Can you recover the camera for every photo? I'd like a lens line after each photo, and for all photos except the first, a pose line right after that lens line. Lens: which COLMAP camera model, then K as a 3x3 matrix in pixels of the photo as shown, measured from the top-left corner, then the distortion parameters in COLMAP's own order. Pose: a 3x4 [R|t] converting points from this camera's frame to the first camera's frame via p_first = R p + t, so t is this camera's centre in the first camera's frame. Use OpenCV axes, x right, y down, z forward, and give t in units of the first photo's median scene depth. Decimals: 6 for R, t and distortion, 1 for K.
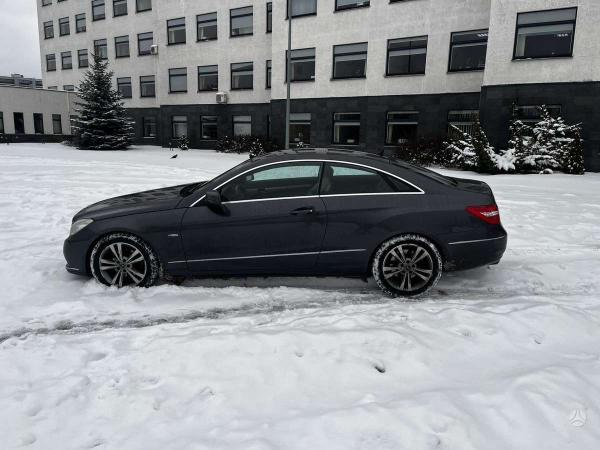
lens RADIAL K [[454.5, 0, 298.3], [0, 454.5, 226.0], [0, 0, 1]] dist [0.071603, -0.089761]
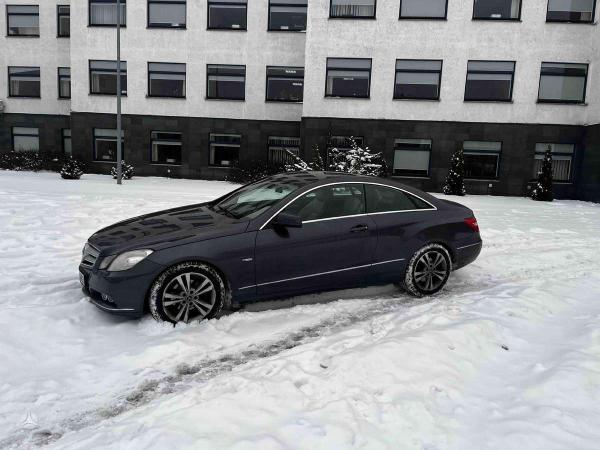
lens RADIAL K [[454.5, 0, 304.1], [0, 454.5, 224.6], [0, 0, 1]] dist [0.071603, -0.089761]
pose [[0.876072, -0.043287, 0.480234, -0.184563], [0.065451, 0.997420, -0.029496, -0.005142], [-0.477718, 0.057272, 0.876644, 0.027335]]
